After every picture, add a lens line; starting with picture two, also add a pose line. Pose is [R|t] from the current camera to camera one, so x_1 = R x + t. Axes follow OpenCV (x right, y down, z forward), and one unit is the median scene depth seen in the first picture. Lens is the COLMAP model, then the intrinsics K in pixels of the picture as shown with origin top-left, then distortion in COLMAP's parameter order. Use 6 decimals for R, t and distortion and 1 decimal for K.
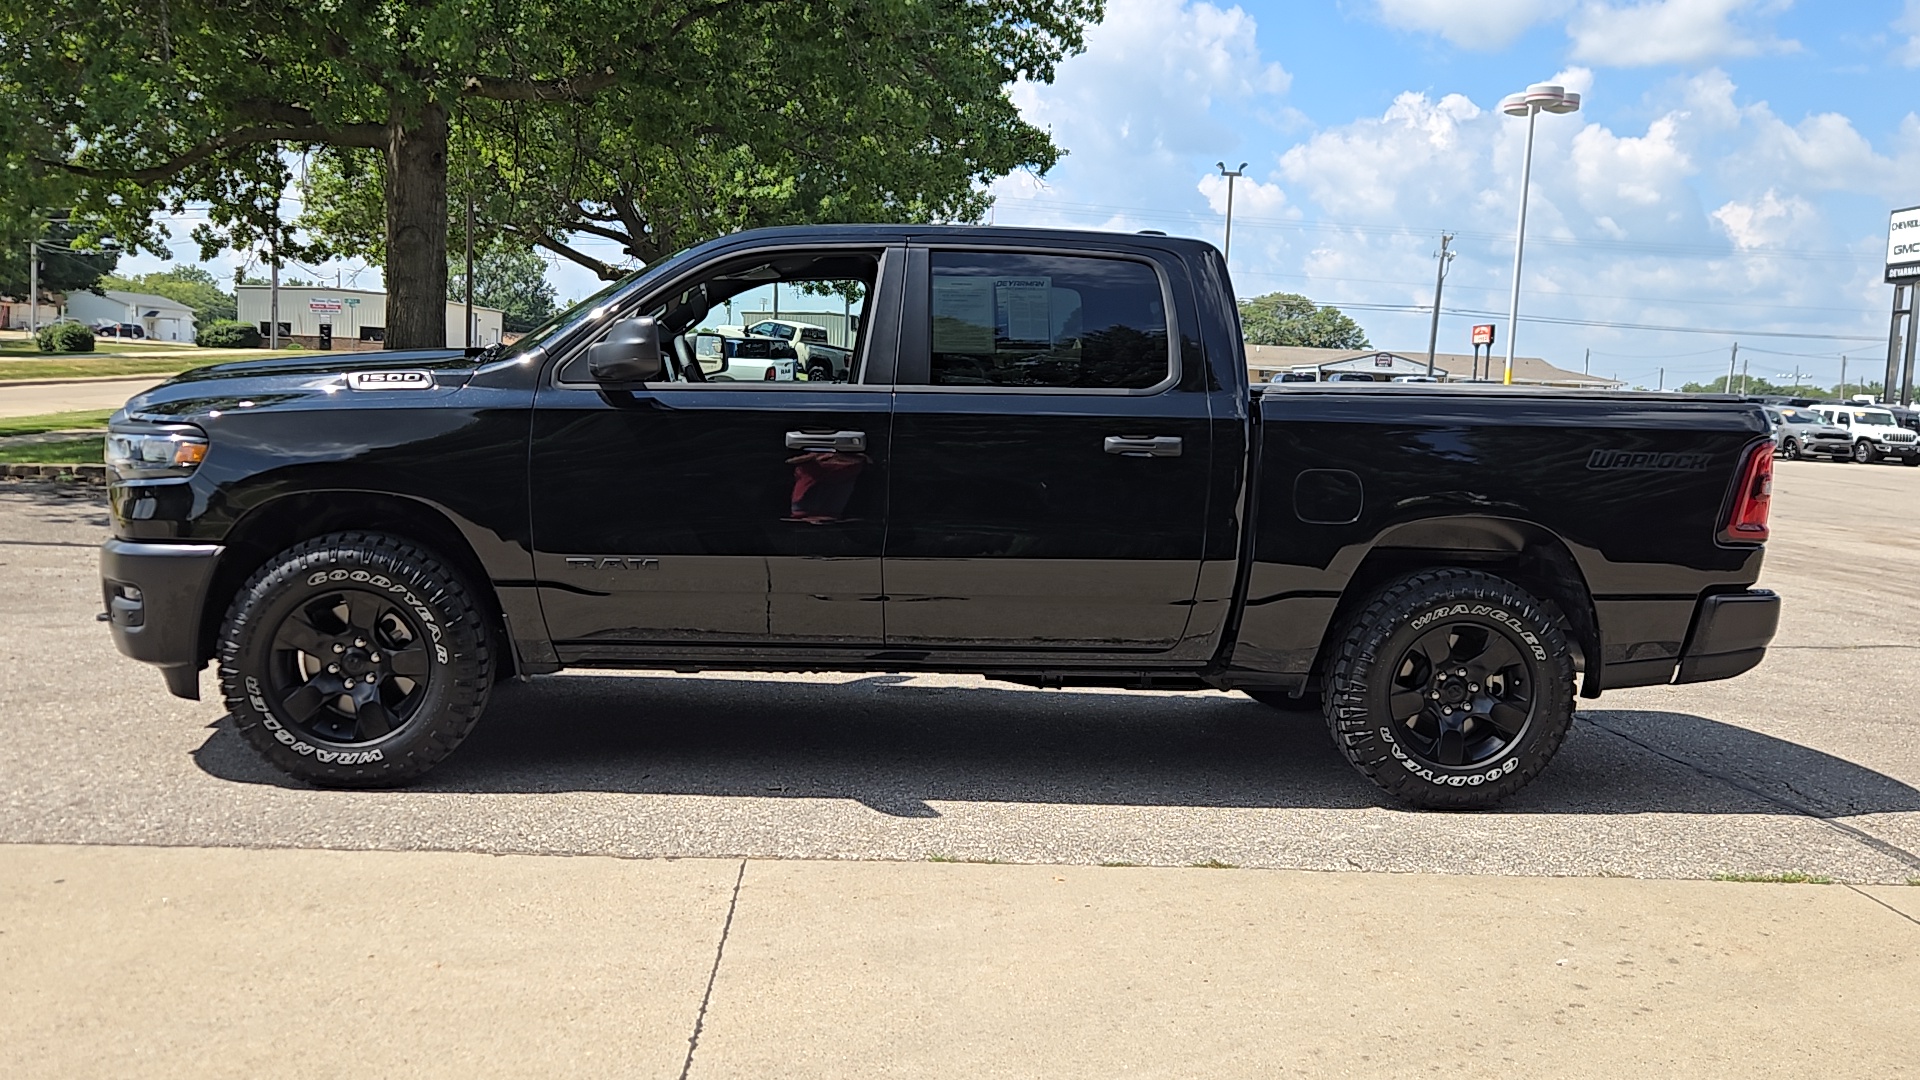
lens RADIAL K [[1611.8, 0, 953.8], [0, 1611.8, 534.6], [0, 0, 1]] dist [0.001634, -0.000694]
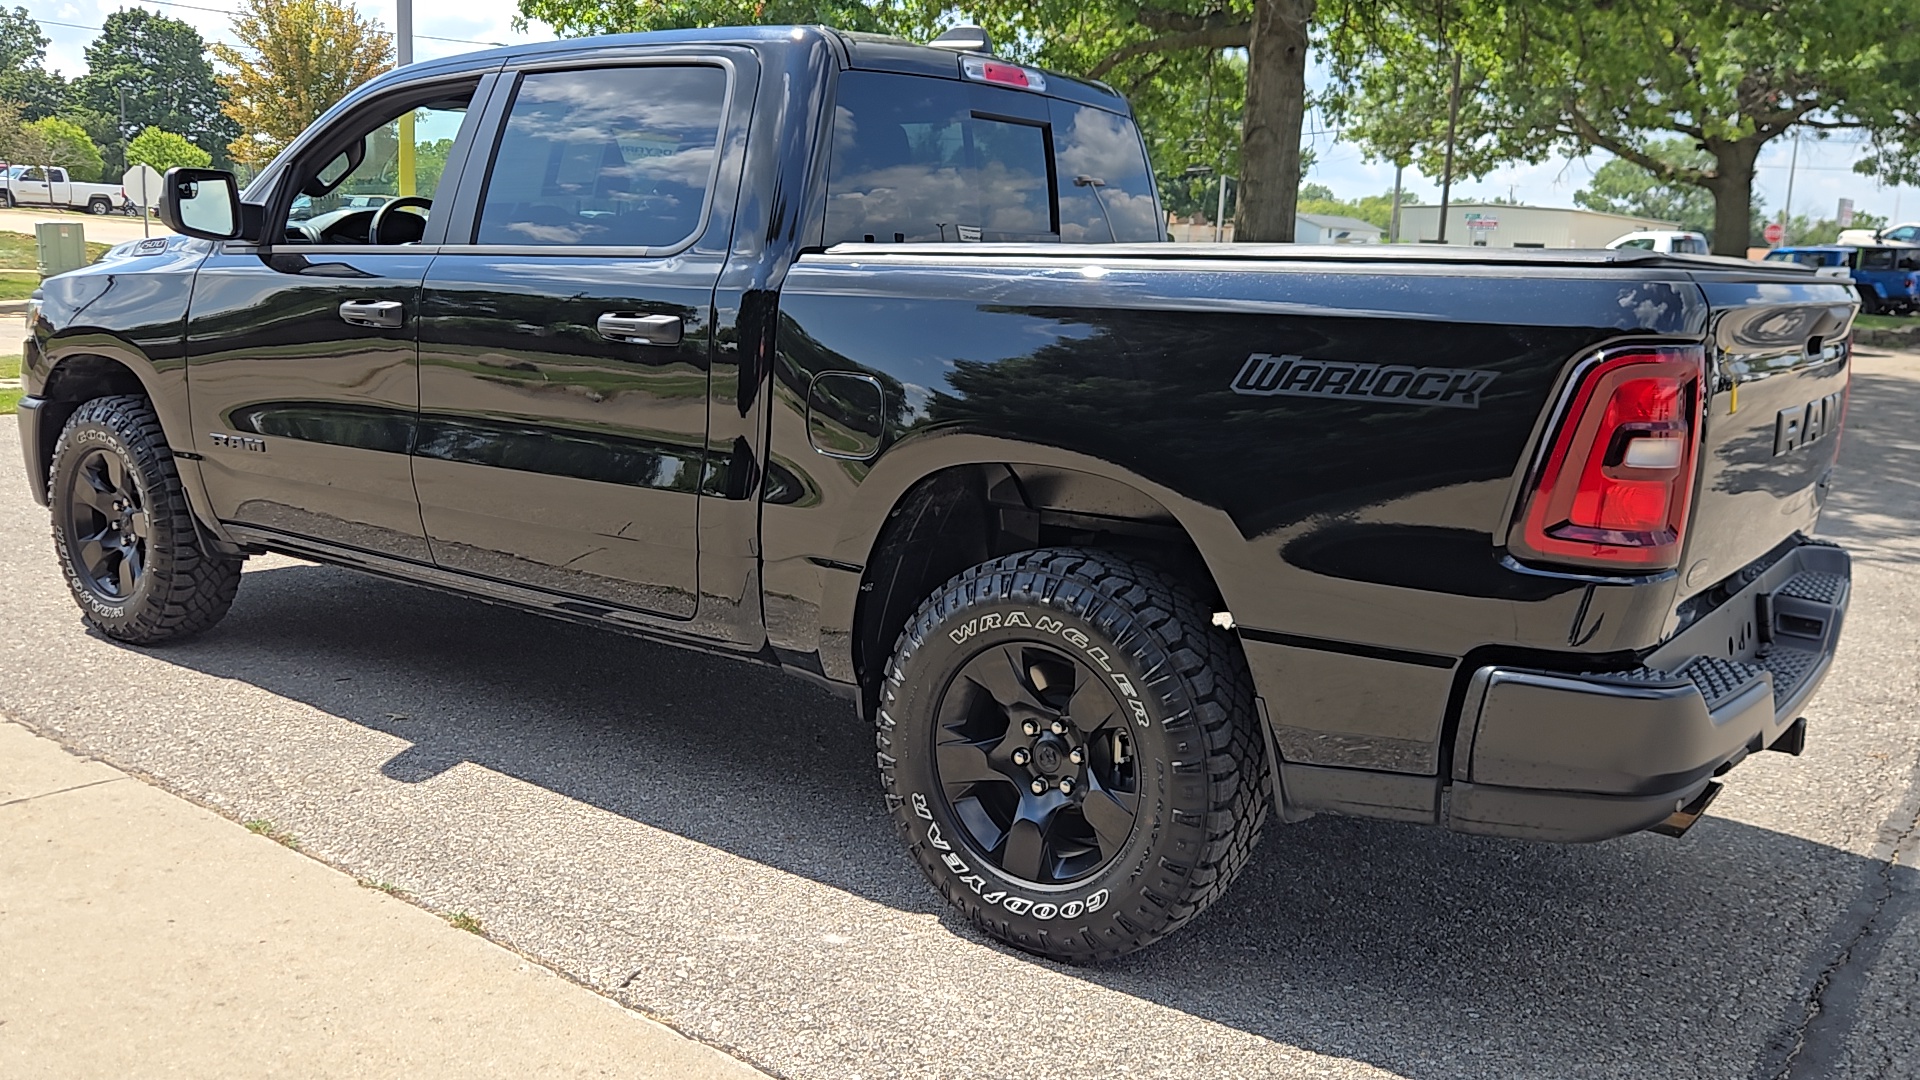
lens RADIAL K [[1611.8, 0, 953.8], [0, 1611.8, 534.6], [0, 0, 1]] dist [0.001634, -0.000694]
pose [[0.746294, 0.102224, -0.657720, 0.187052], [-0.070102, 0.994712, 0.075058, -0.007516], [0.661915, -0.009908, 0.749514, 0.150377]]
